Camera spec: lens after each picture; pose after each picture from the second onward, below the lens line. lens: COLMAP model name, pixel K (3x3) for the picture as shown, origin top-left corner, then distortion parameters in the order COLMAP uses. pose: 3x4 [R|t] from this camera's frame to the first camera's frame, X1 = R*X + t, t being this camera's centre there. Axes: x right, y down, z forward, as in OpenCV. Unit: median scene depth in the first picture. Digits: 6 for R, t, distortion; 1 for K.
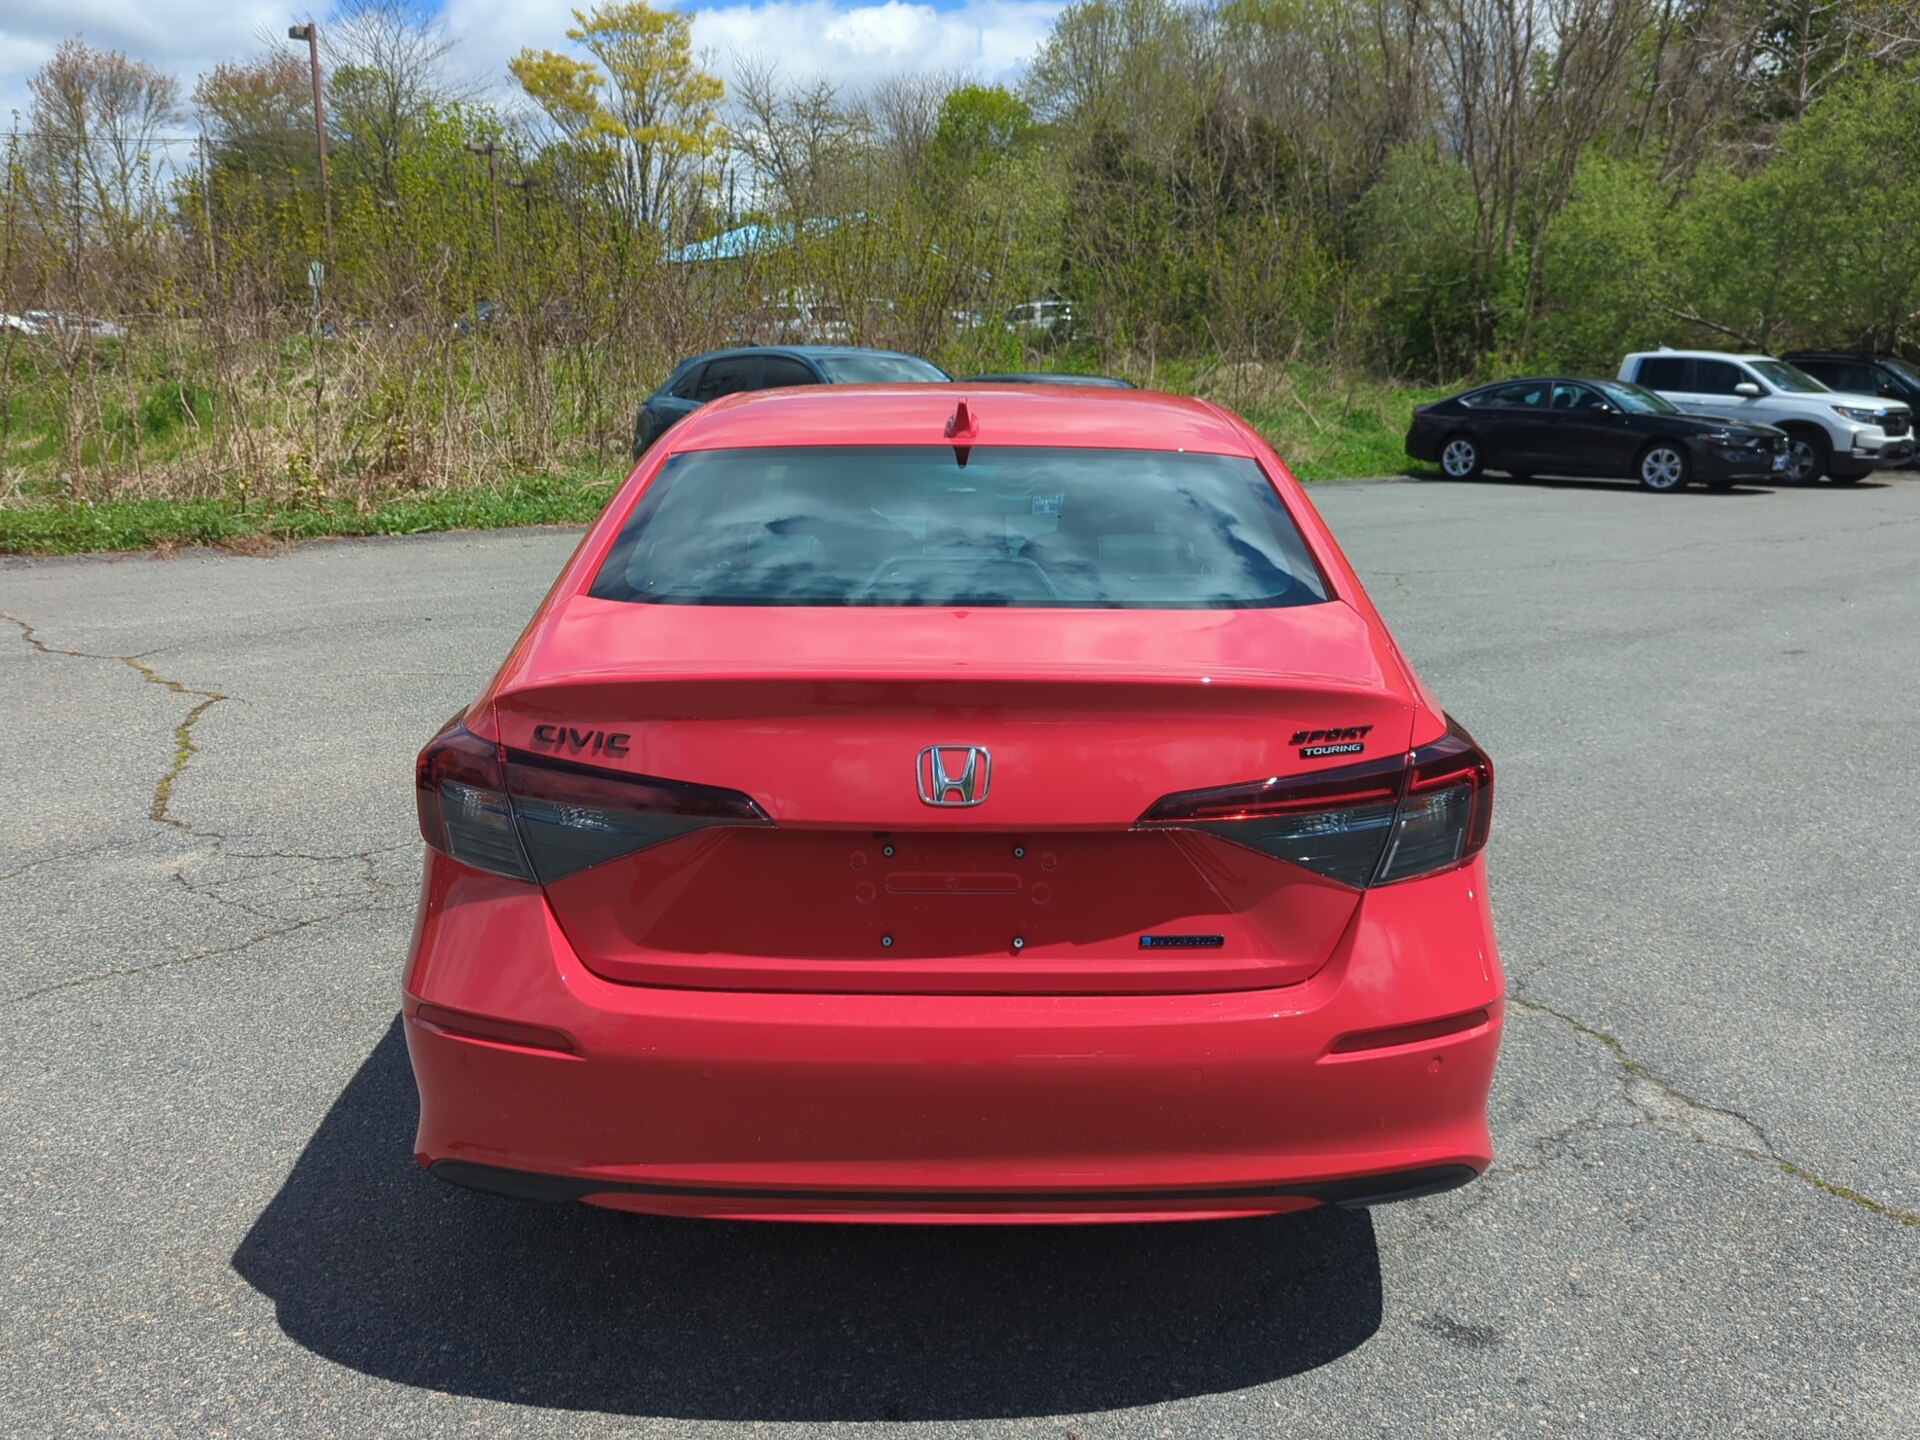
lens RADIAL K [[1562.6, 0, 979.1], [0, 1562.6, 694.3], [0, 0, 1]] dist [0.074350, -0.074970]
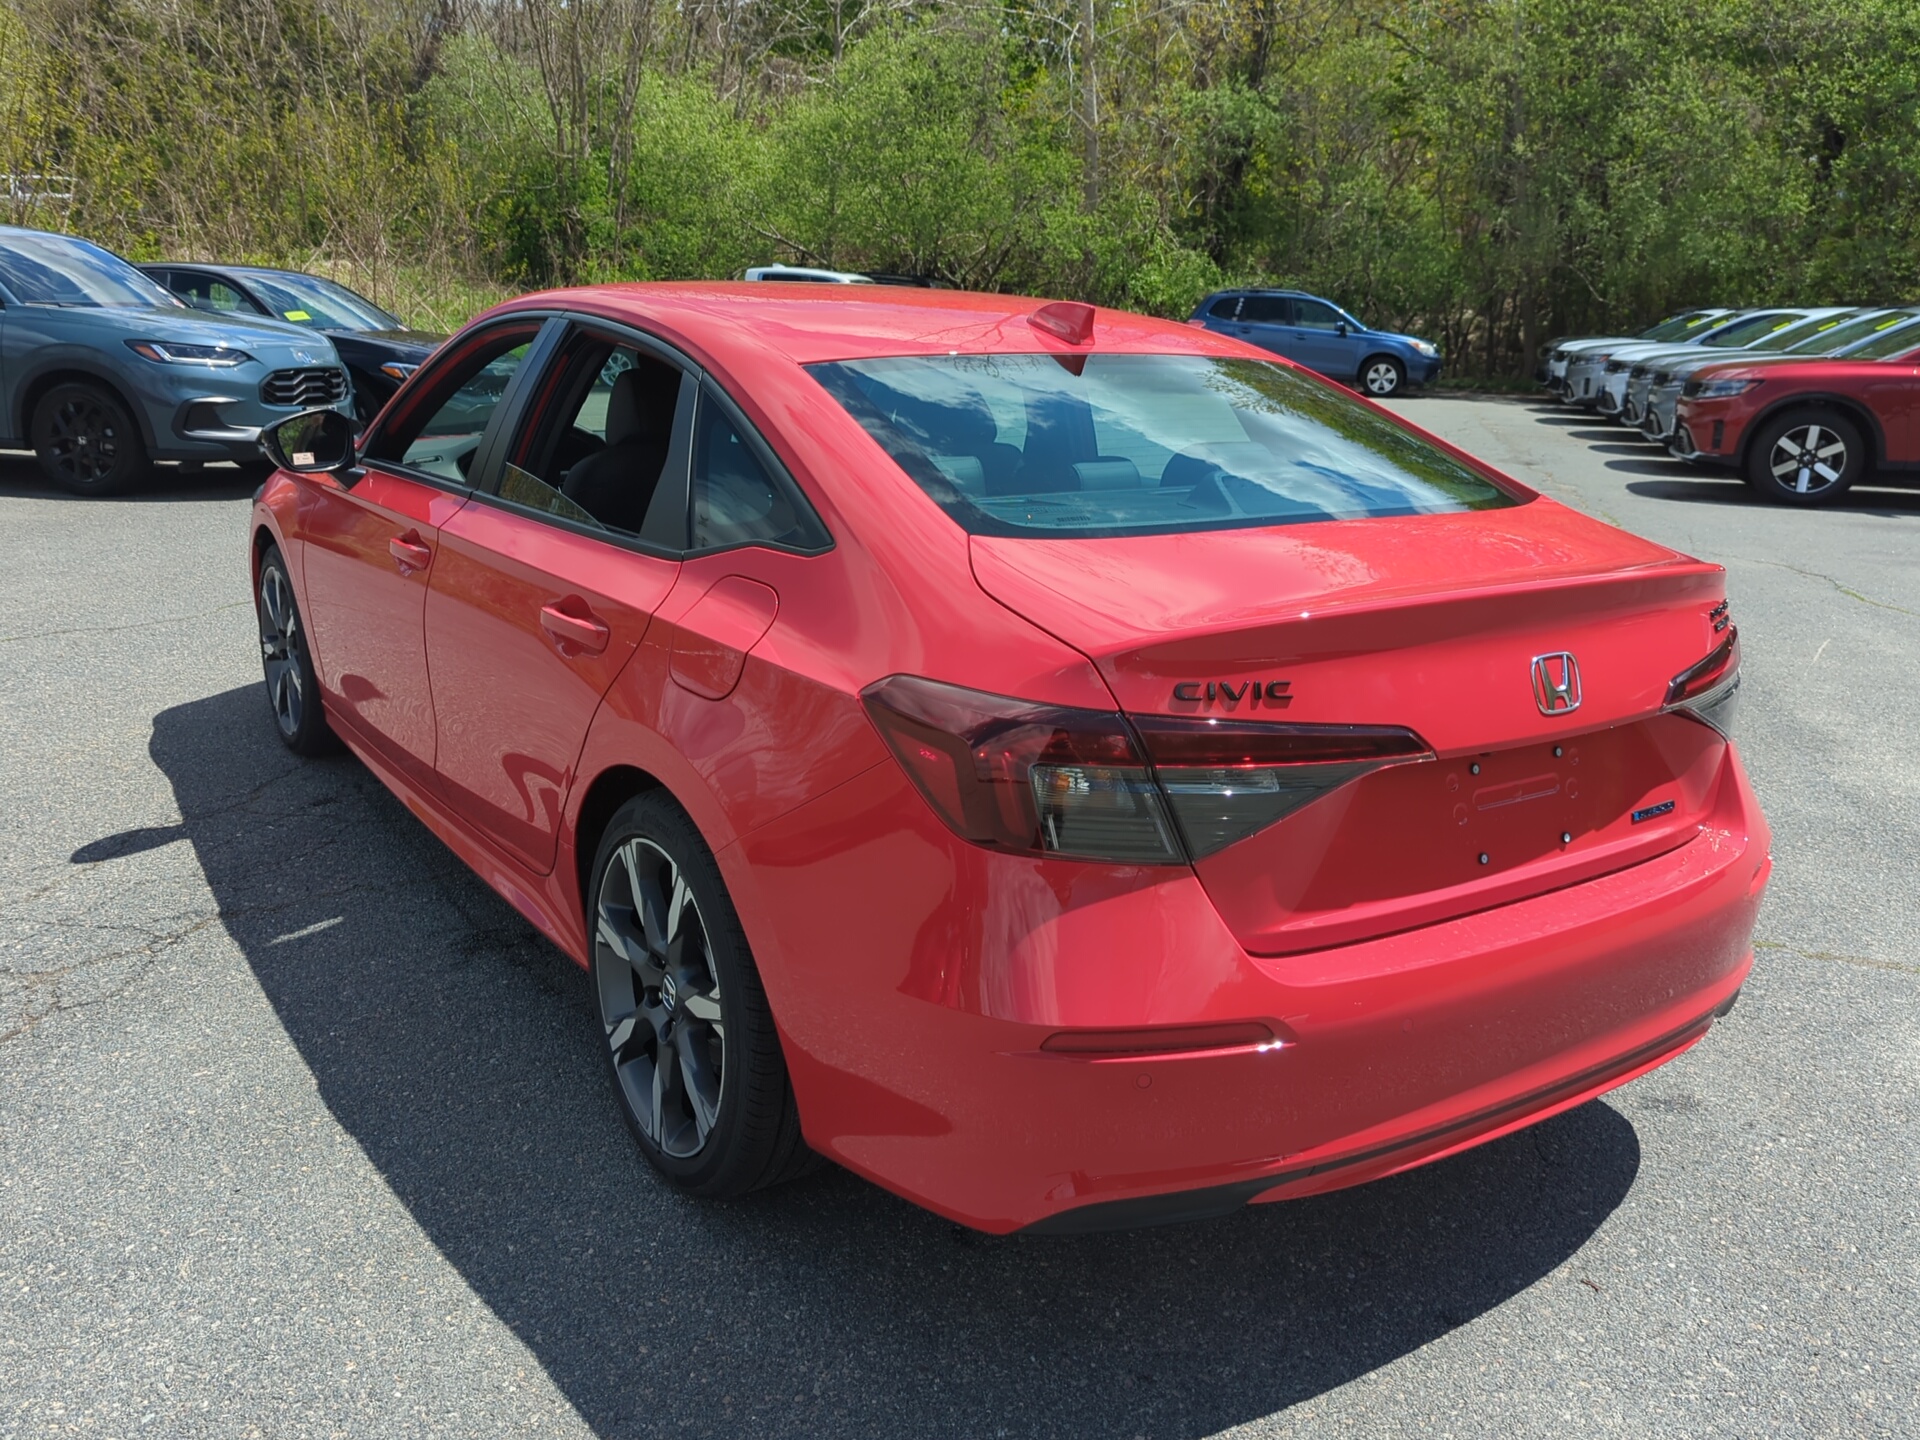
lens RADIAL K [[1562.6, 0, 979.1], [0, 1562.6, 694.3], [0, 0, 1]] dist [0.074350, -0.074970]
pose [[0.824443, -0.119436, 0.553198, -0.092105], [0.088546, 0.992662, 0.082355, -0.005662], [-0.558975, -0.018913, 0.828969, 0.038641]]
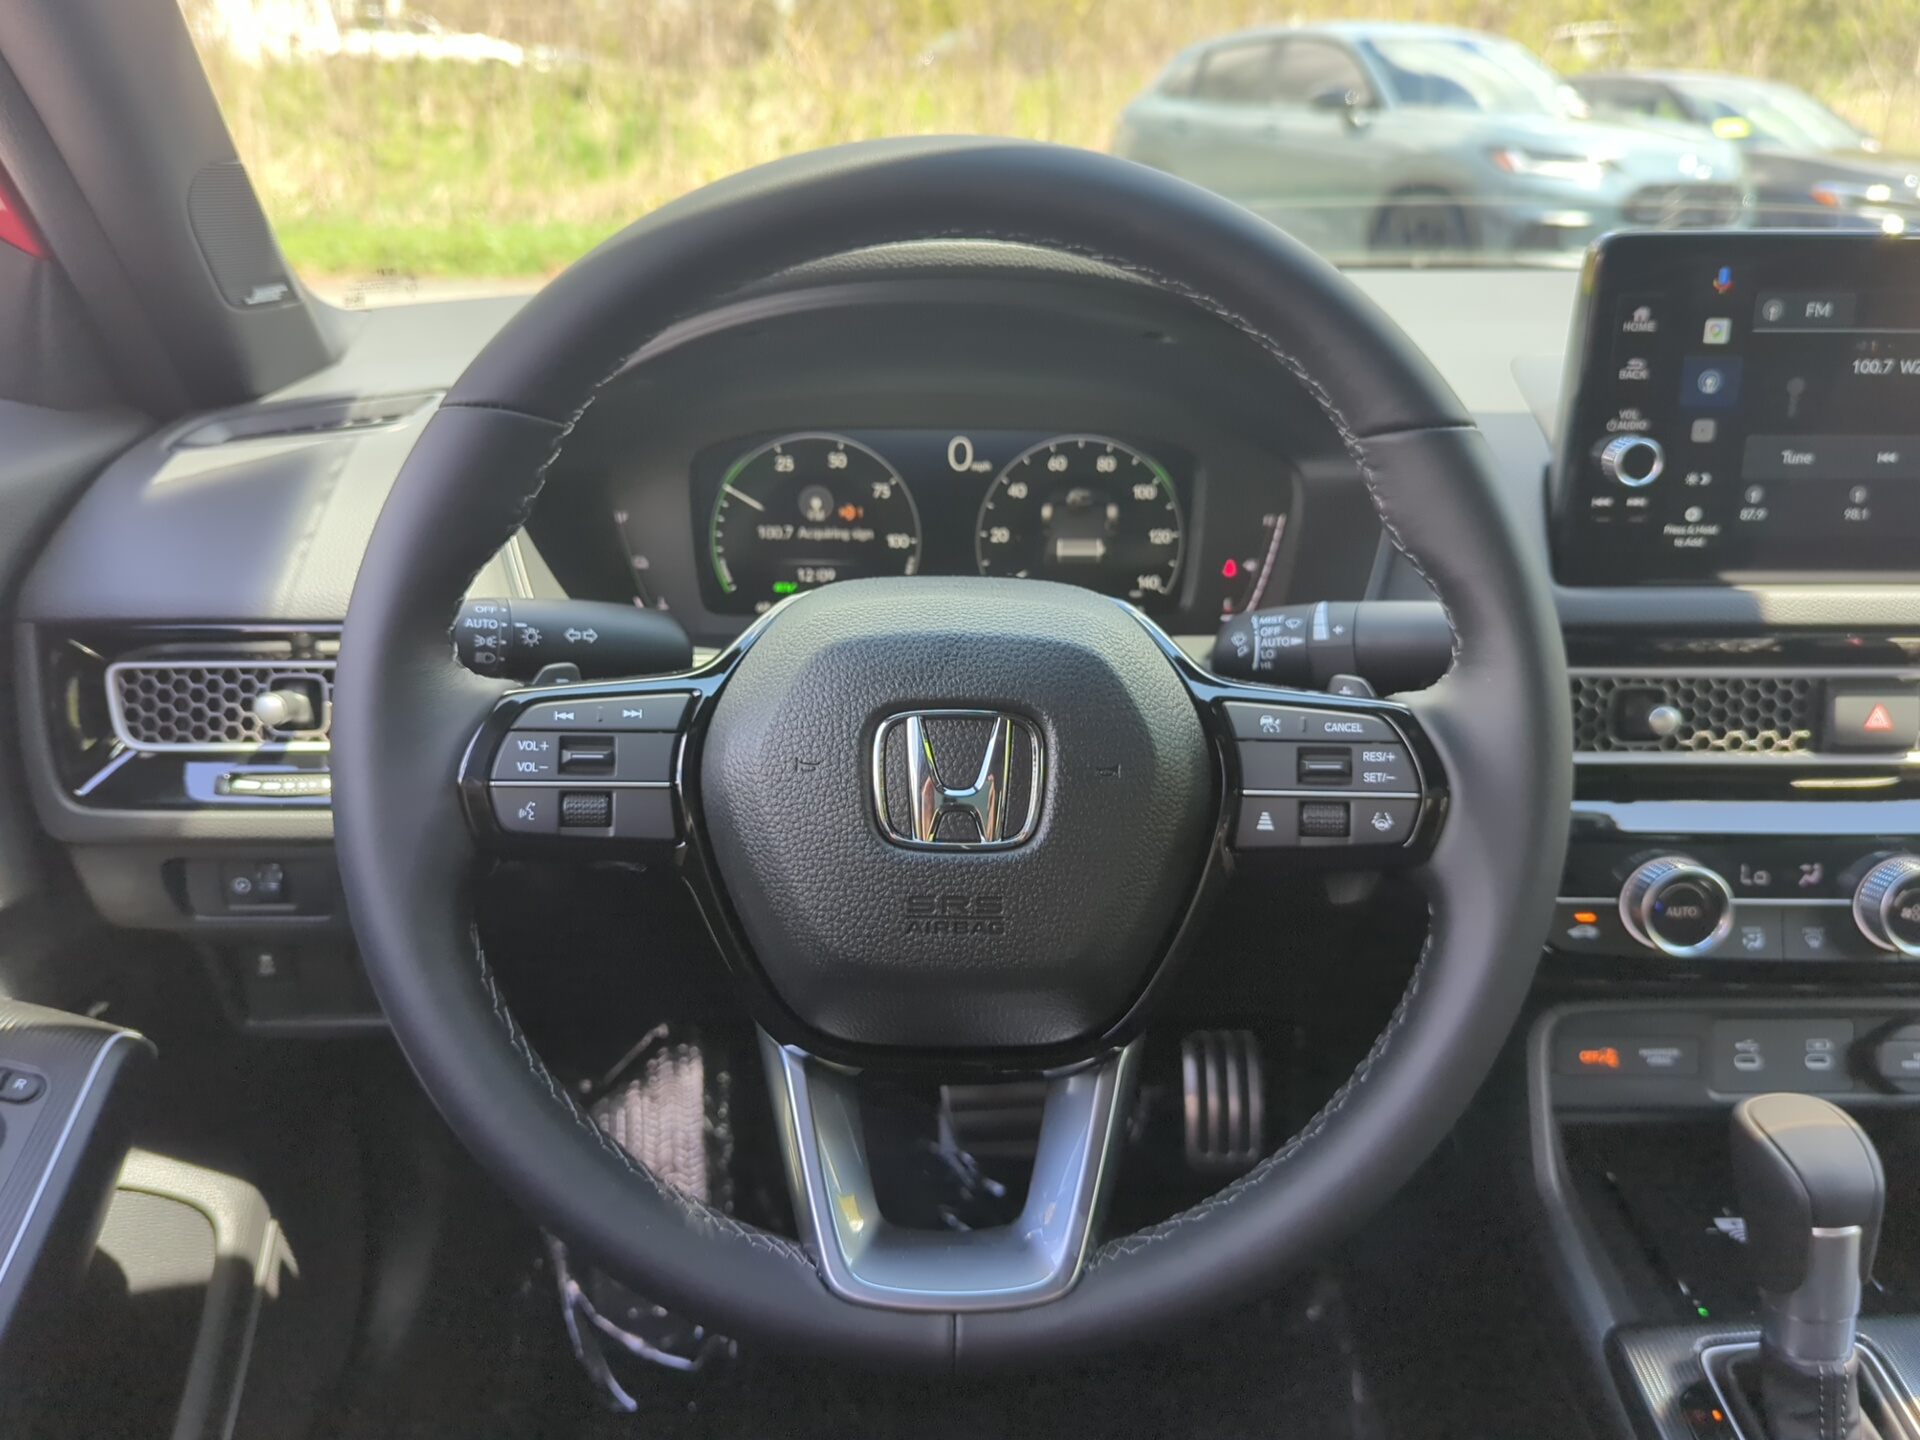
lens RADIAL K [[1582.8, 0, 974.1], [0, 1582.8, 690.5], [0, 0, 1]] dist [0.036627, -0.040124]
pose [[0.958908, 0.101231, -0.265044, -0.031190], [-0.064719, 0.987596, 0.143056, -0.006172], [0.276238, -0.120024, 0.953565, 0.131423]]
